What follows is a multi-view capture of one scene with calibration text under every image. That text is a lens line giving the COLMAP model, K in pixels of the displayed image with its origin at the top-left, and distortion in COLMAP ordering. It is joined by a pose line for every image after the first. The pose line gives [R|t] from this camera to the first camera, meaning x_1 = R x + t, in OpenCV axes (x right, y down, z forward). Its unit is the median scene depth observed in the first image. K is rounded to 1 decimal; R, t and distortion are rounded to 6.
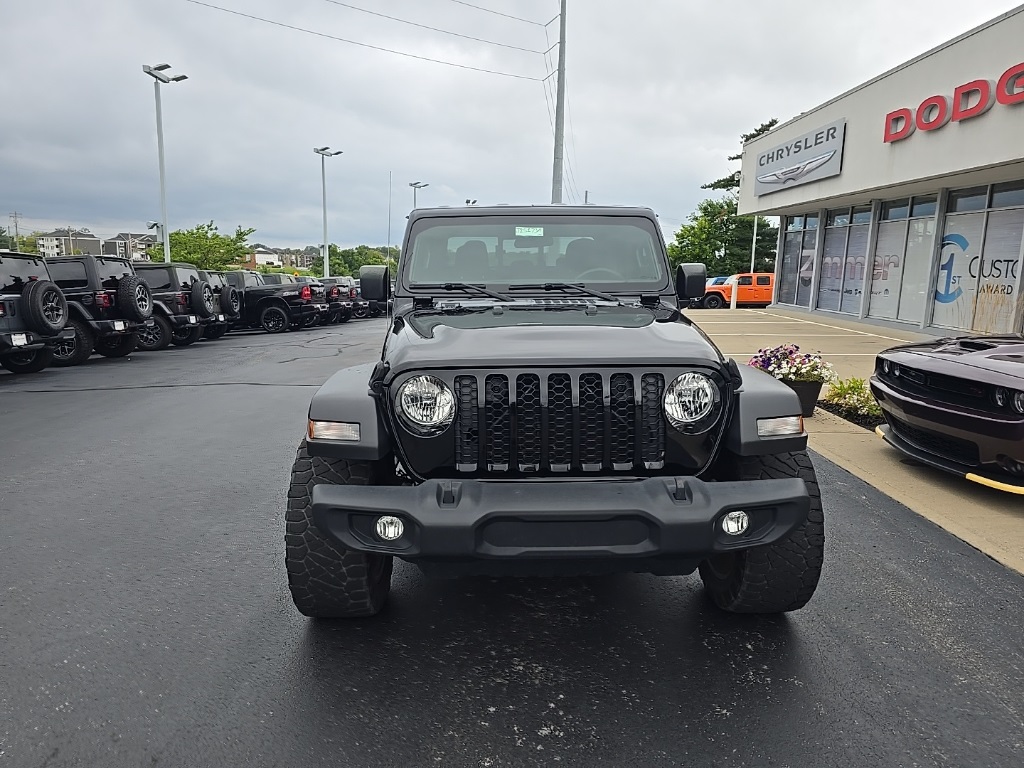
lens RADIAL K [[690.2, 0, 514.7], [0, 690.2, 376.9], [0, 0, 1]] dist [0.059792, -0.057444]
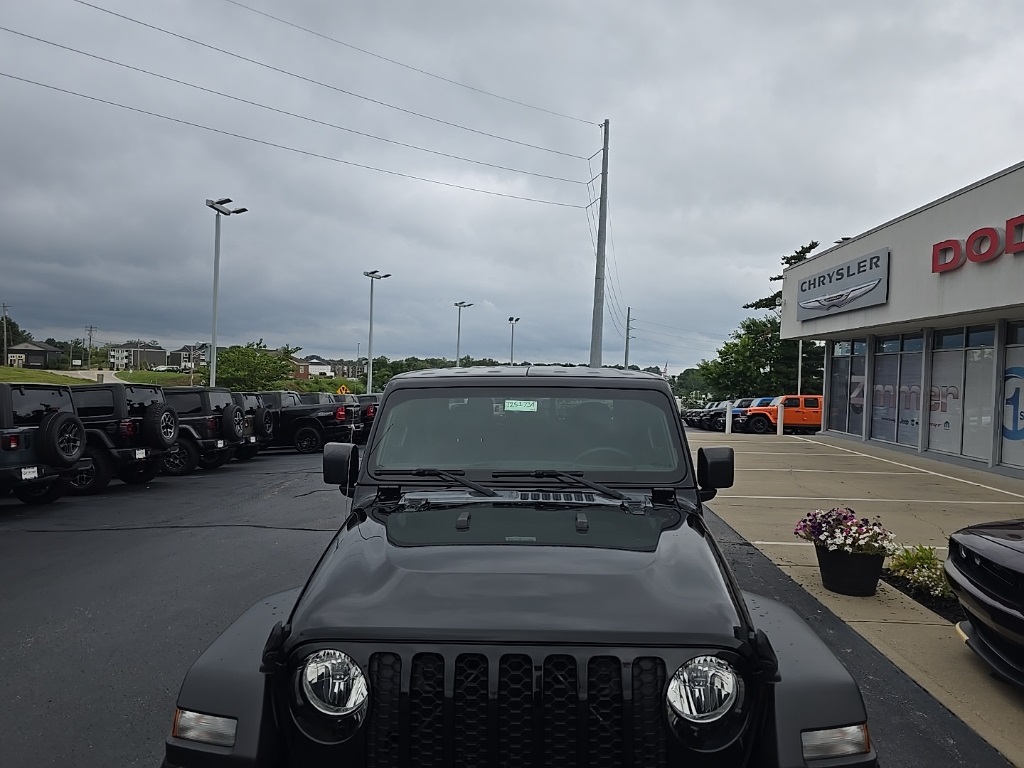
lens RADIAL K [[690.2, 0, 515.0], [0, 690.2, 382.5], [0, 0, 1]] dist [0.059792, -0.057444]
pose [[0.997987, 0.009229, -0.062739, 0.035455], [-0.018662, 0.988284, -0.151479, -0.057983], [0.060606, 0.152345, 0.986467, 0.081795]]
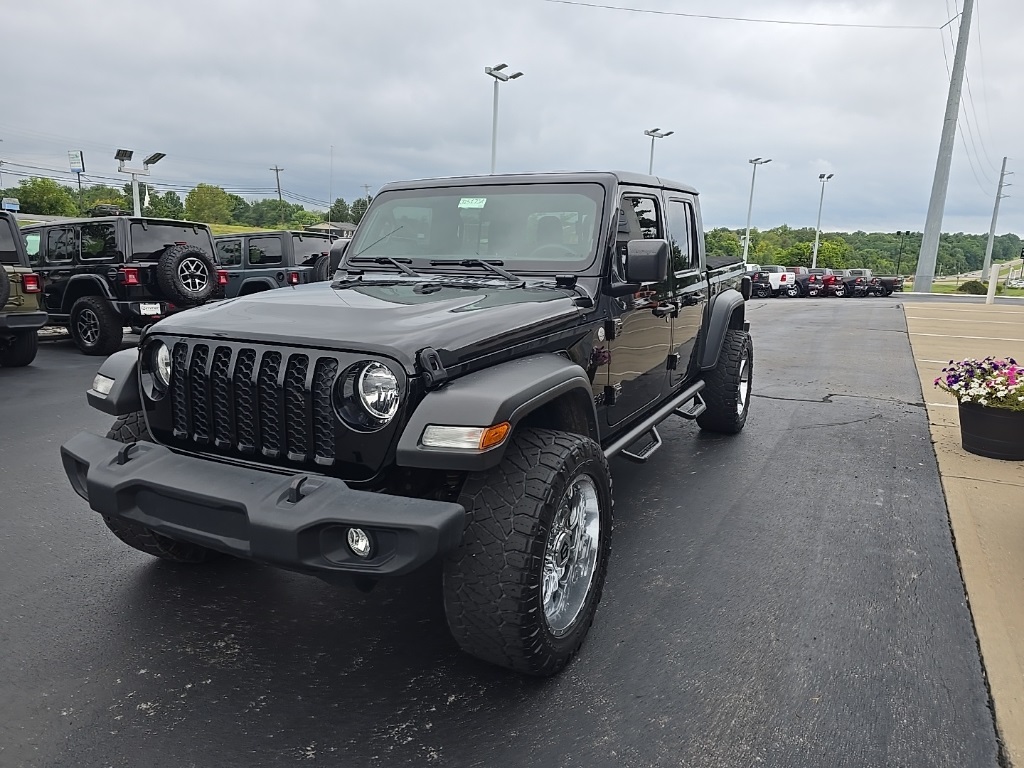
lens RADIAL K [[690.2, 0, 507.5], [0, 690.2, 377.1], [0, 0, 1]] dist [0.059792, -0.057444]
pose [[0.874228, 0.098708, -0.475375, 0.278040], [-0.087183, 0.995116, 0.046296, -0.013931], [0.477624, 0.000971, 0.878564, 0.113135]]
